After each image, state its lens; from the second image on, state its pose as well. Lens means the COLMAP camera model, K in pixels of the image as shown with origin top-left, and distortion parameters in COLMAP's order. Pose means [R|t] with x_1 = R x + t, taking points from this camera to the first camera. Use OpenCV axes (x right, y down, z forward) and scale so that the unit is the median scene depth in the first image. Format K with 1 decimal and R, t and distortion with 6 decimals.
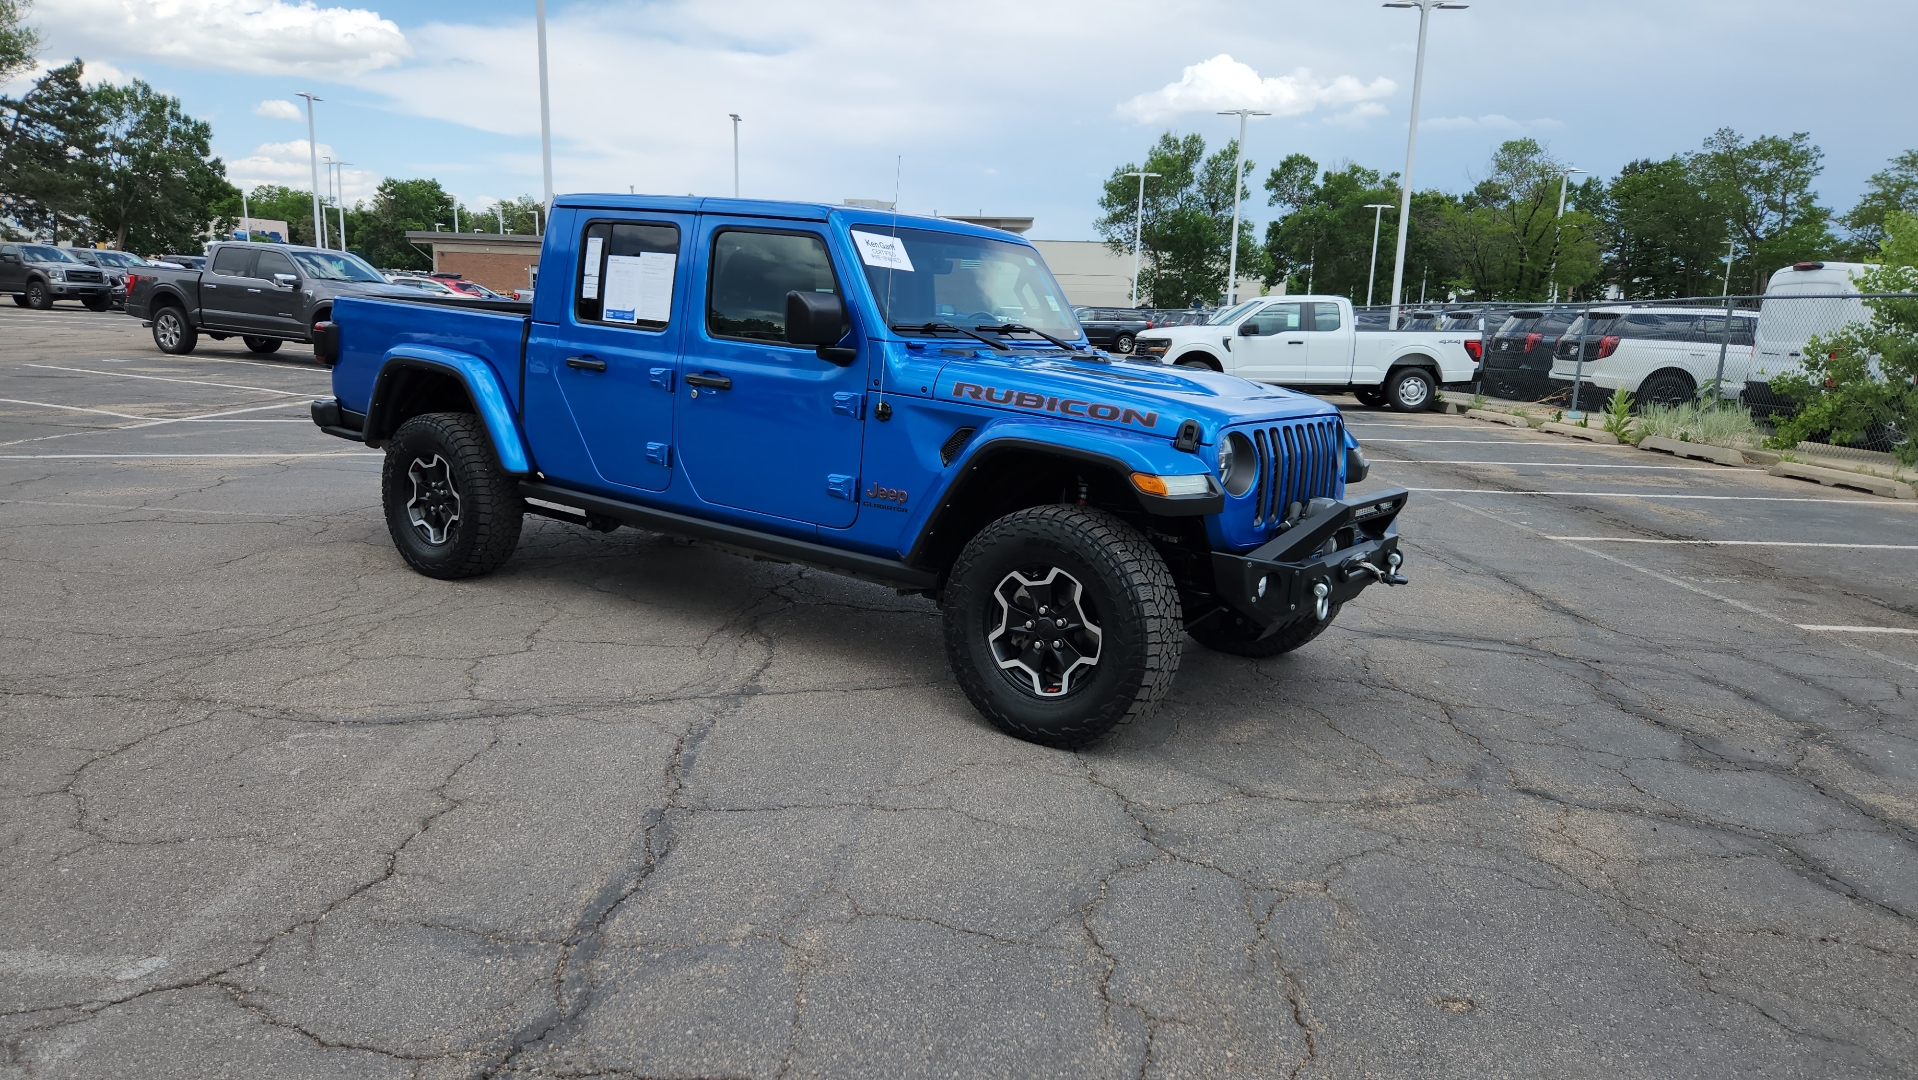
lens RADIAL K [[1283.4, 0, 933.5], [0, 1283.4, 530.0], [0, 0, 1]] dist [0.069704, -0.057023]
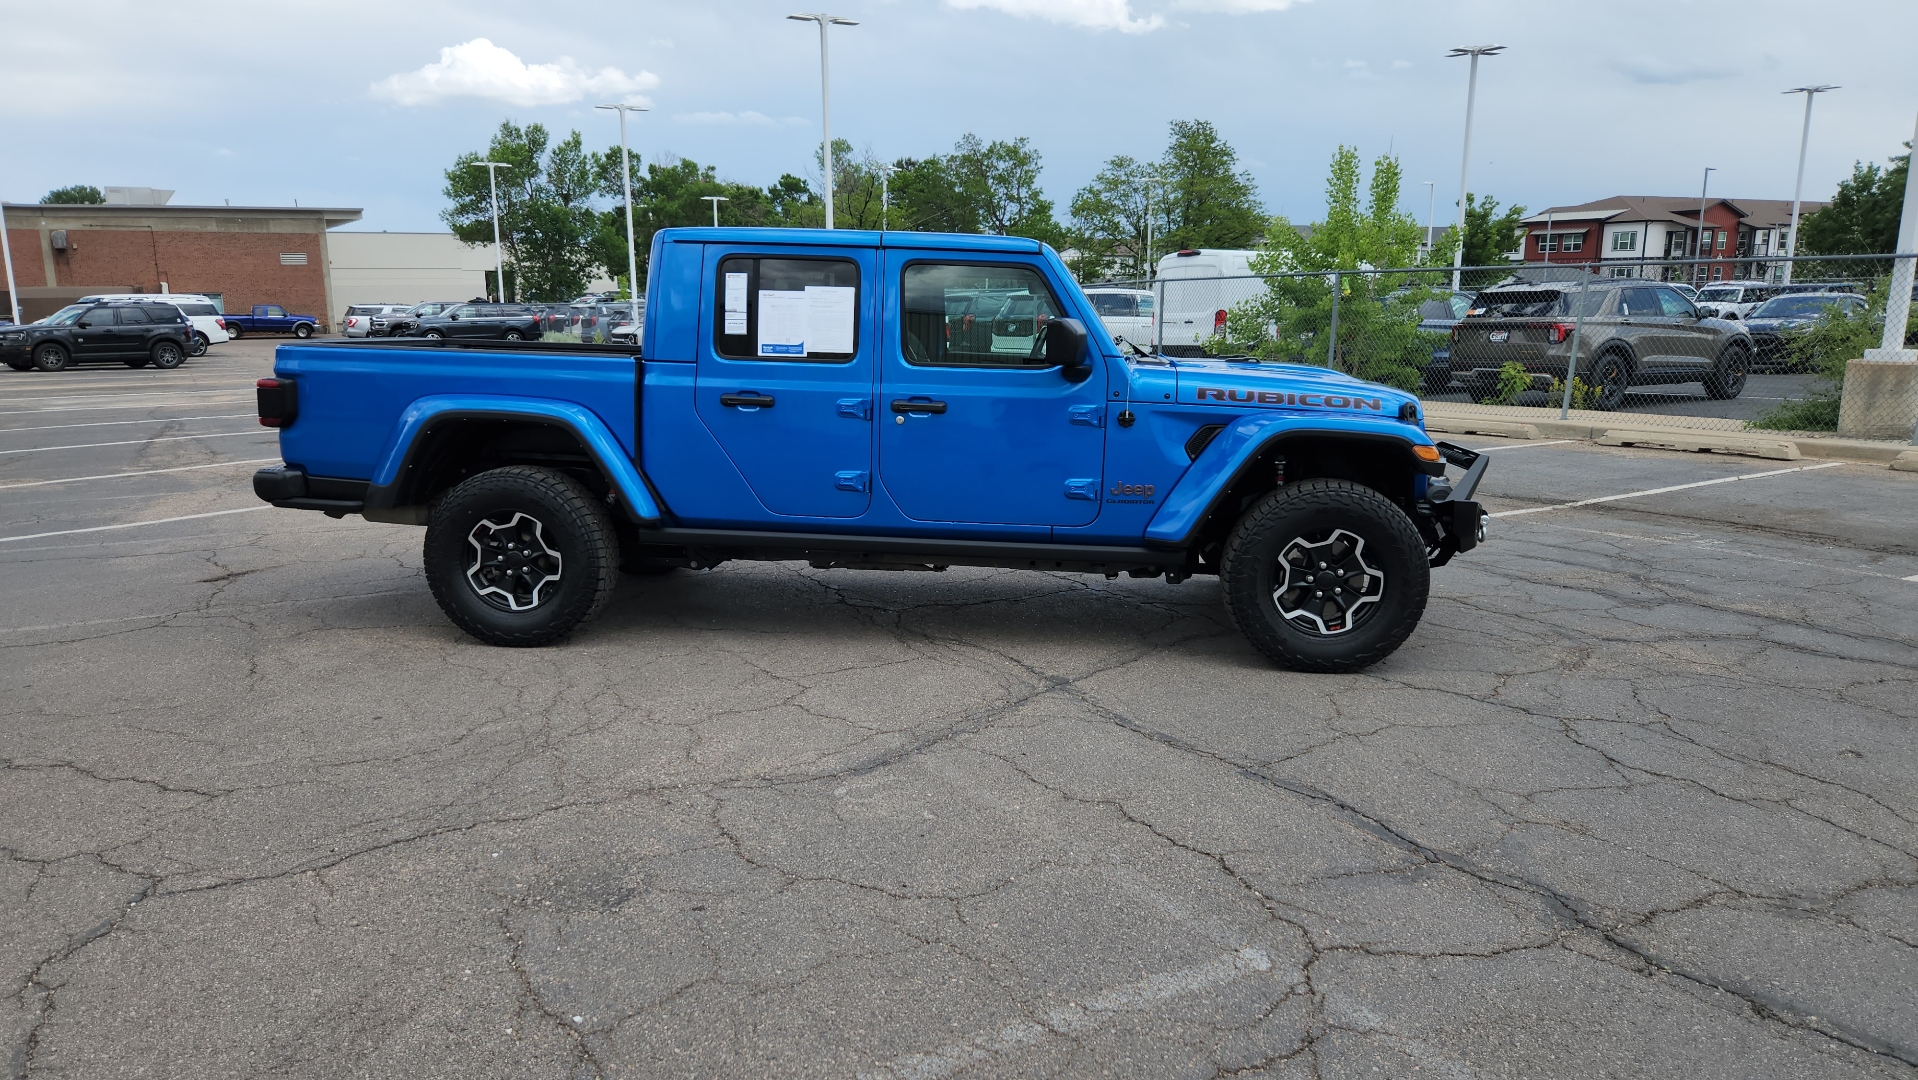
lens RADIAL K [[1285.6, 0, 929.2], [0, 1285.6, 527.1], [0, 0, 1]] dist [0.070038, -0.057026]
pose [[0.867680, -0.128132, 0.480327, -0.599316], [0.125330, 0.991385, 0.038060, -0.049094], [-0.481066, 0.027175, 0.876263, 0.066824]]
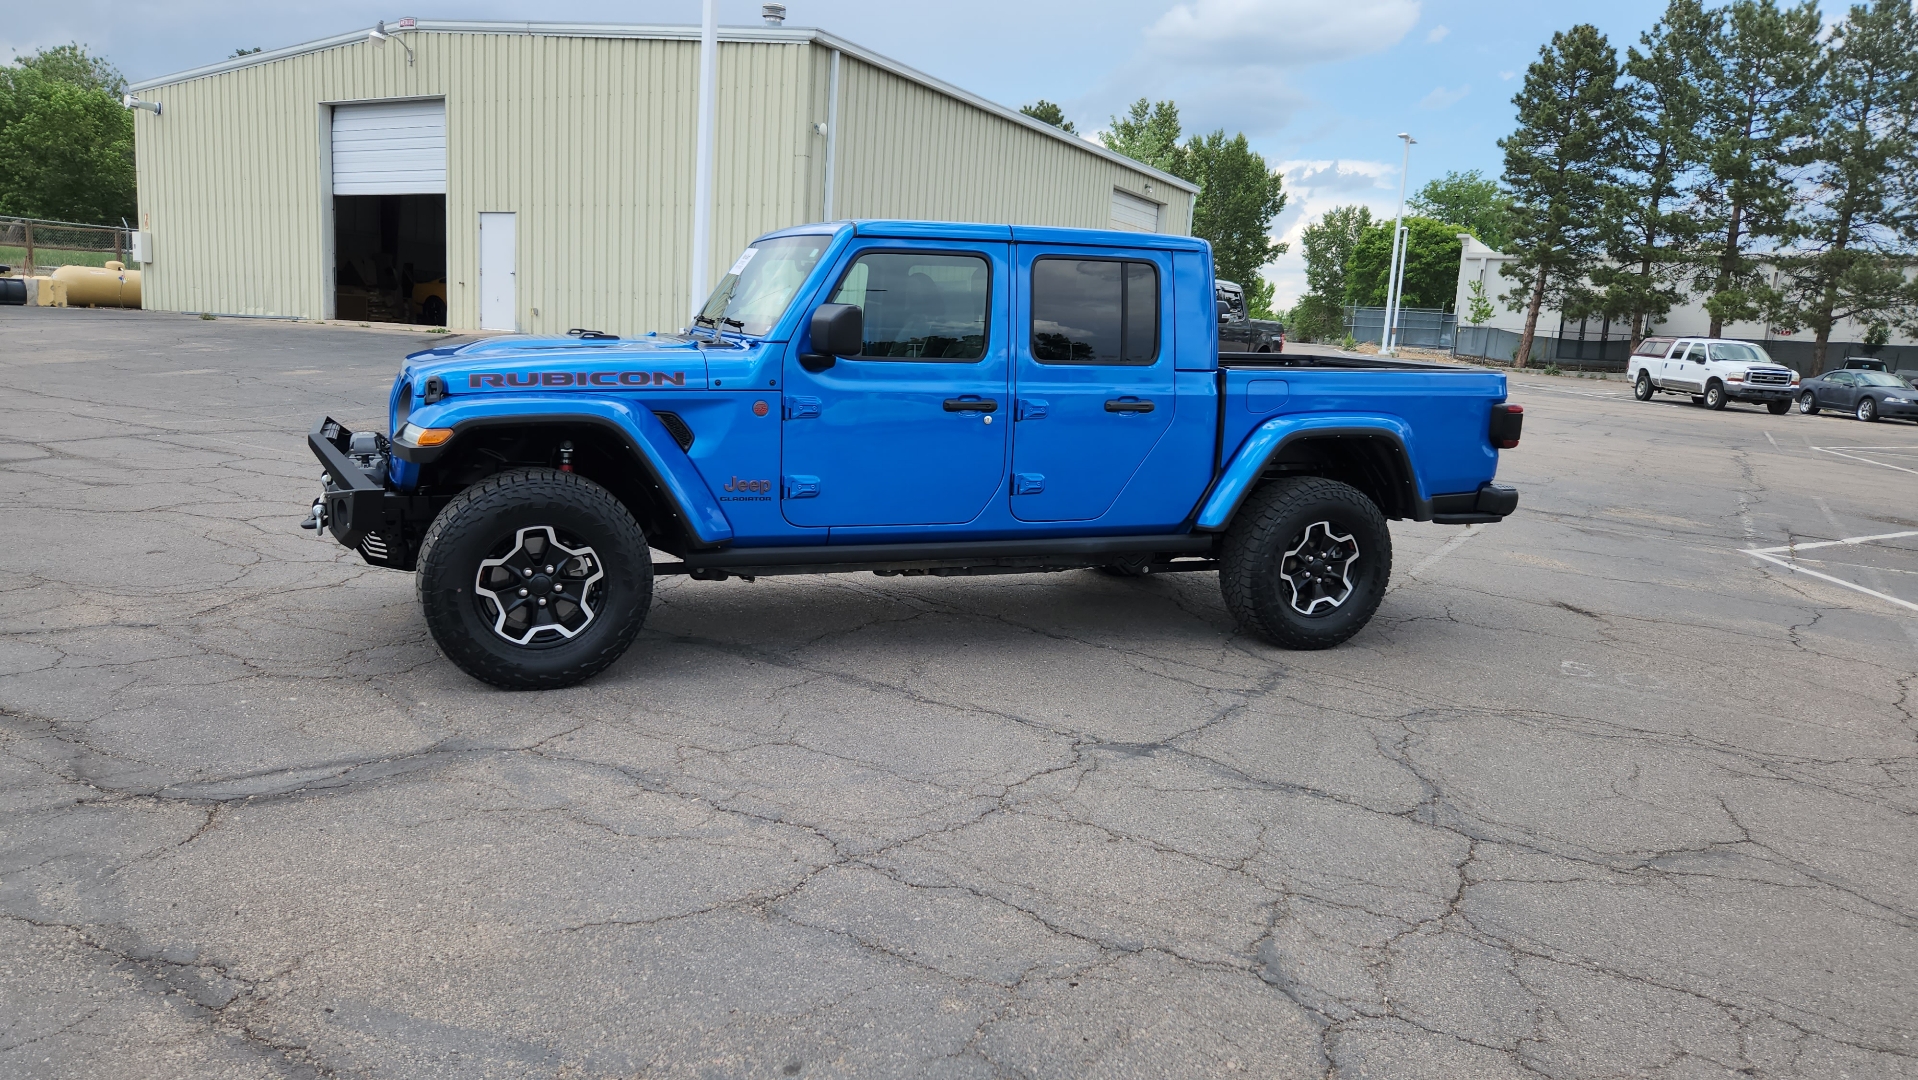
lens RADIAL K [[1285.4, 0, 931.5], [0, 1285.4, 529.3], [0, 0, 1]] dist [0.065778, -0.051896]
pose [[-0.514084, 0.062137, -0.855486, 0.793007], [-0.230109, 0.950821, 0.207341, -0.227368], [0.826297, 0.303446, -0.474503, 1.524401]]
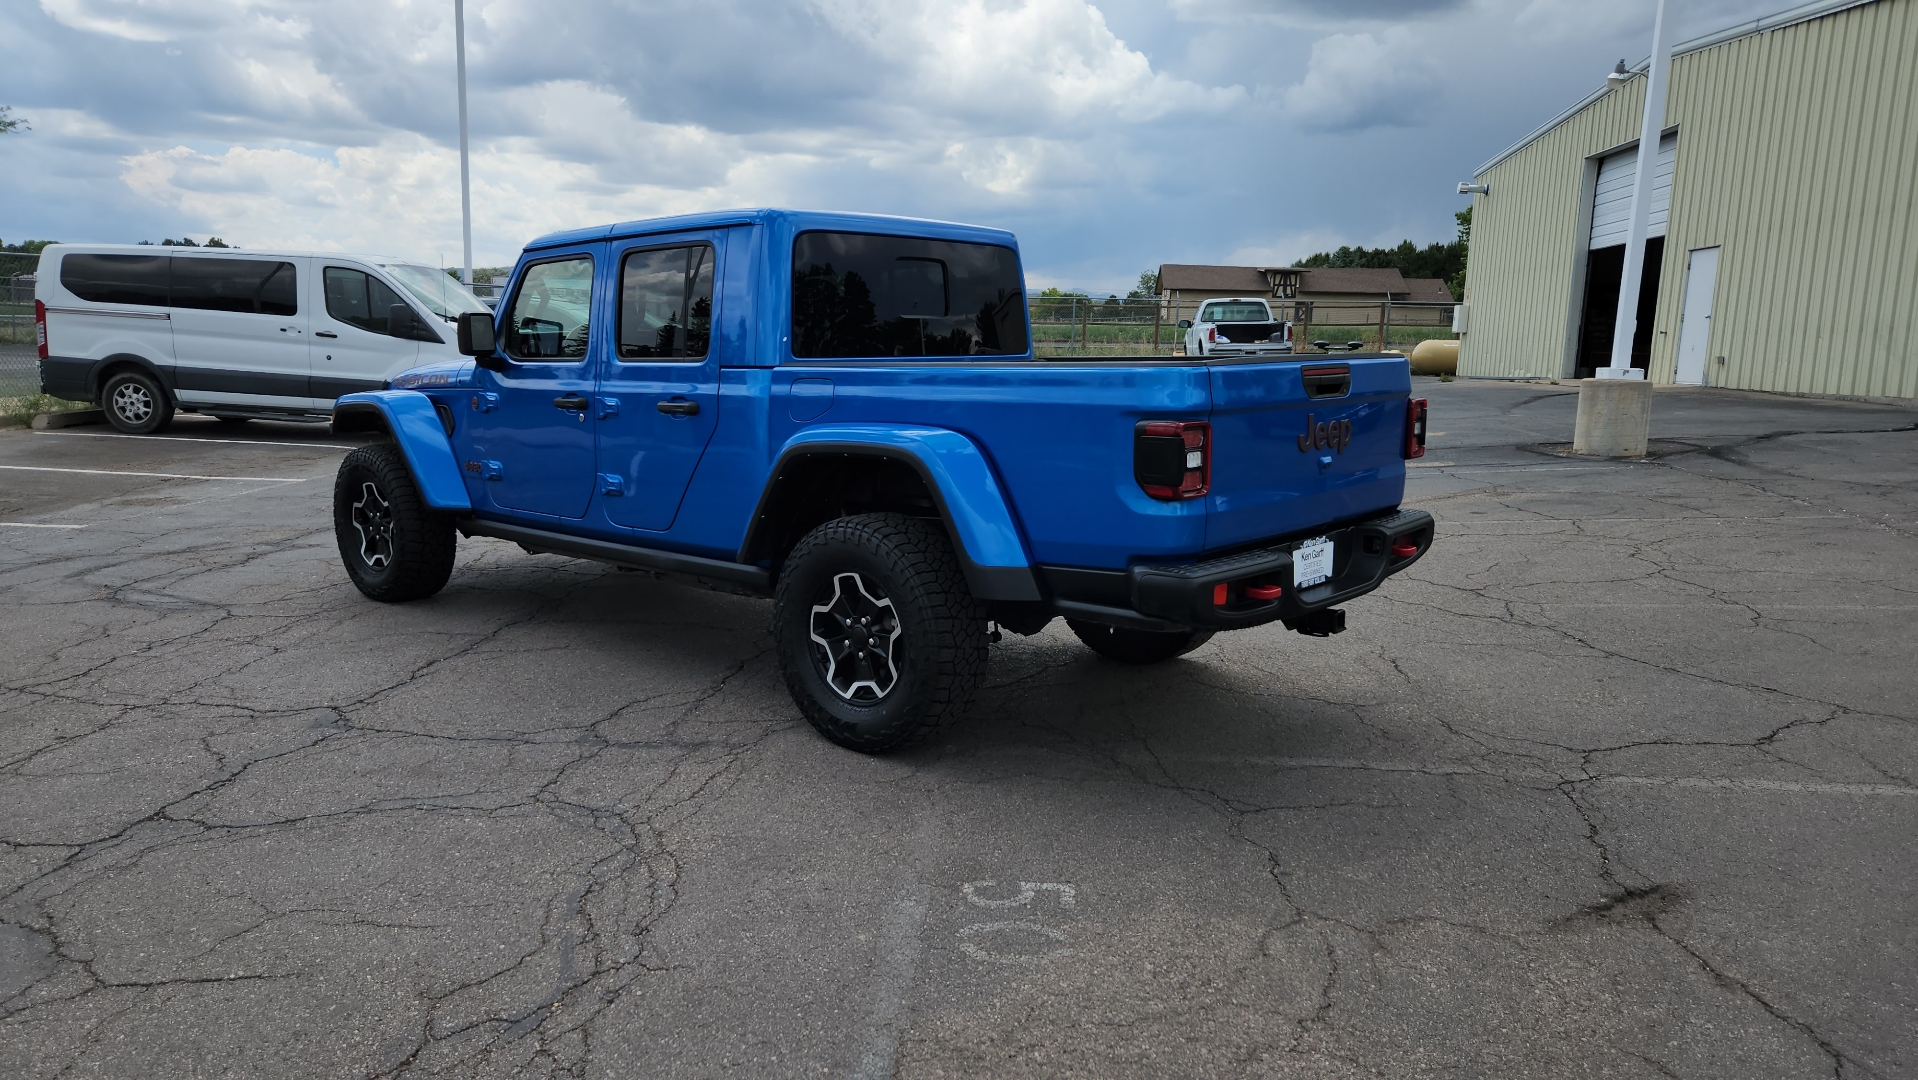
lens RADIAL K [[1285.6, 0, 930.8], [0, 1285.6, 537.4], [0, 0, 1]] dist [0.070038, -0.057026]
pose [[-0.993720, -0.073721, 0.084178, -0.323606], [-0.042164, 0.943536, 0.328577, -0.352638], [-0.103648, 0.322964, -0.940719, 1.965362]]
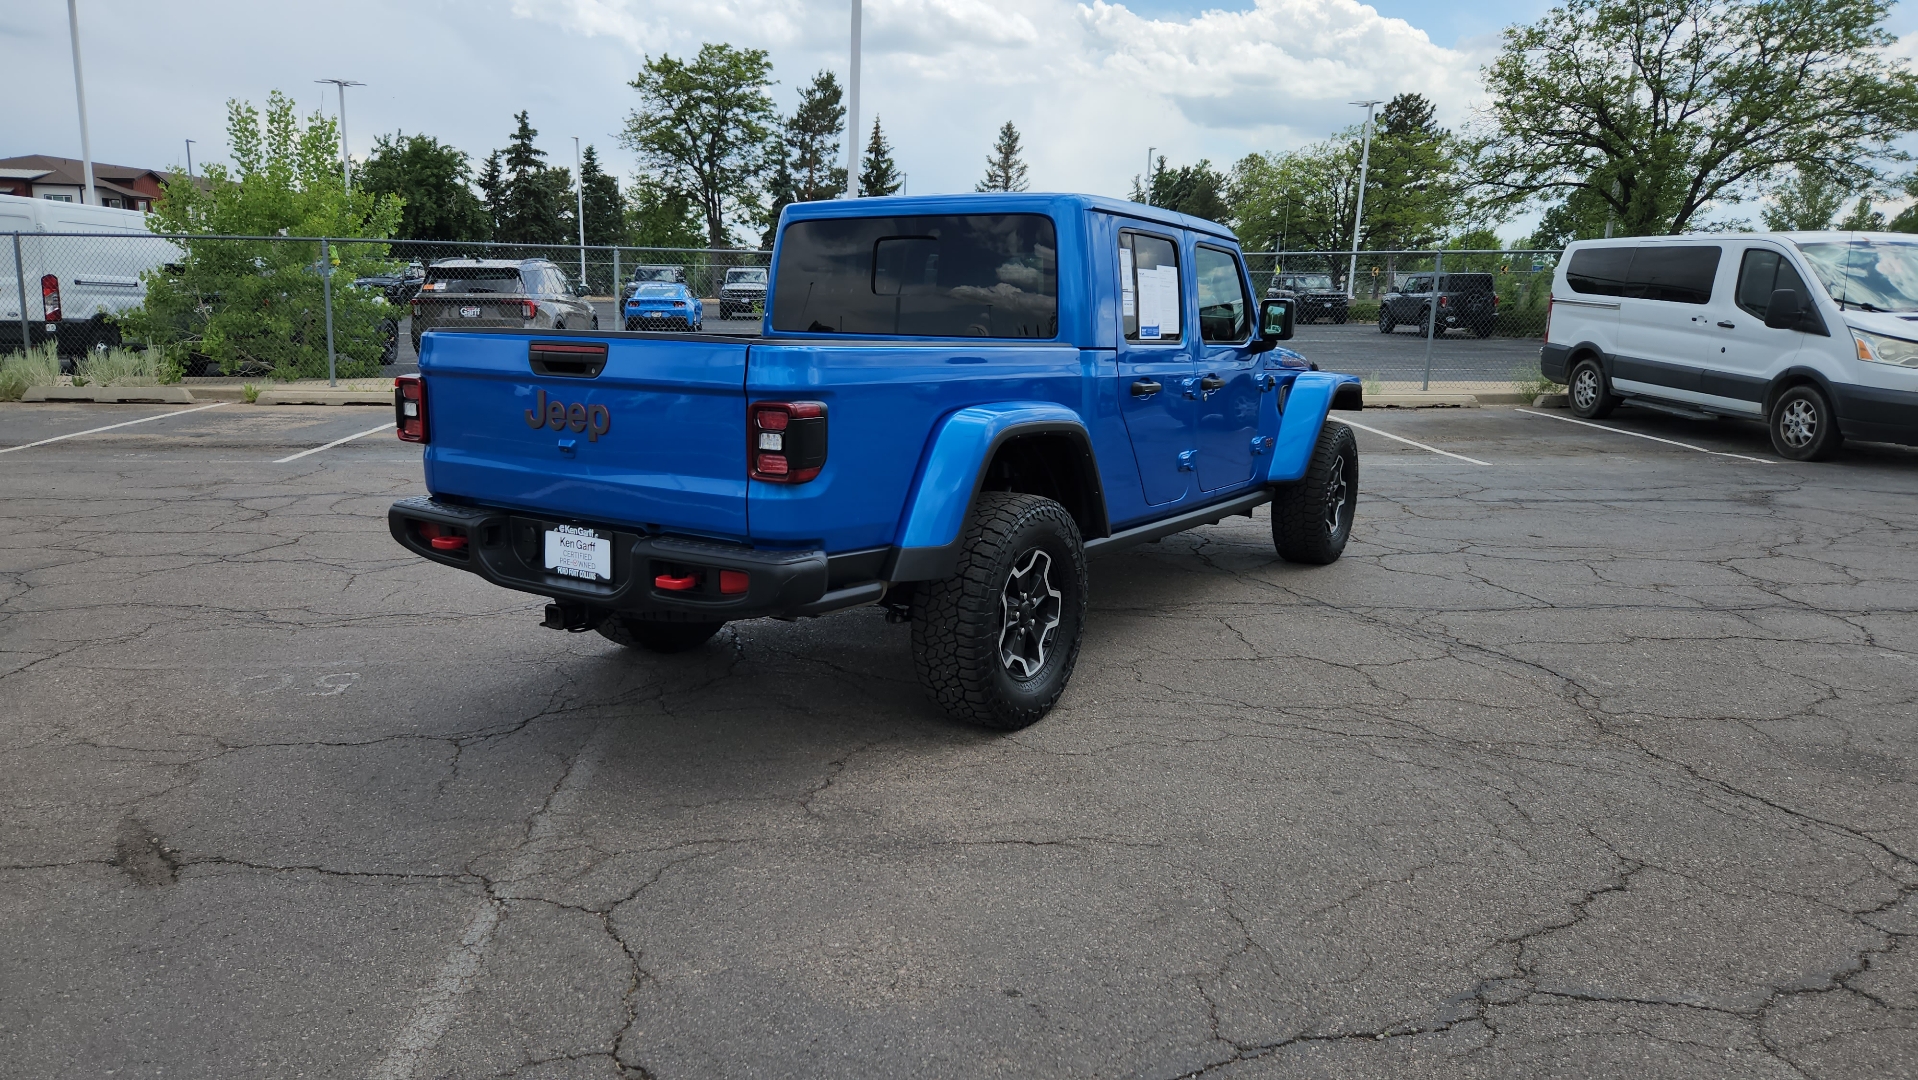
lens RADIAL K [[1285.6, 0, 928.4], [0, 1285.6, 538.9], [0, 0, 1]] dist [0.070038, -0.057026]
pose [[-0.050823, -0.232330, 0.971308, -1.116694], [0.154069, 0.959099, 0.237471, -0.252980], [-0.986752, 0.161718, -0.012949, 1.118379]]
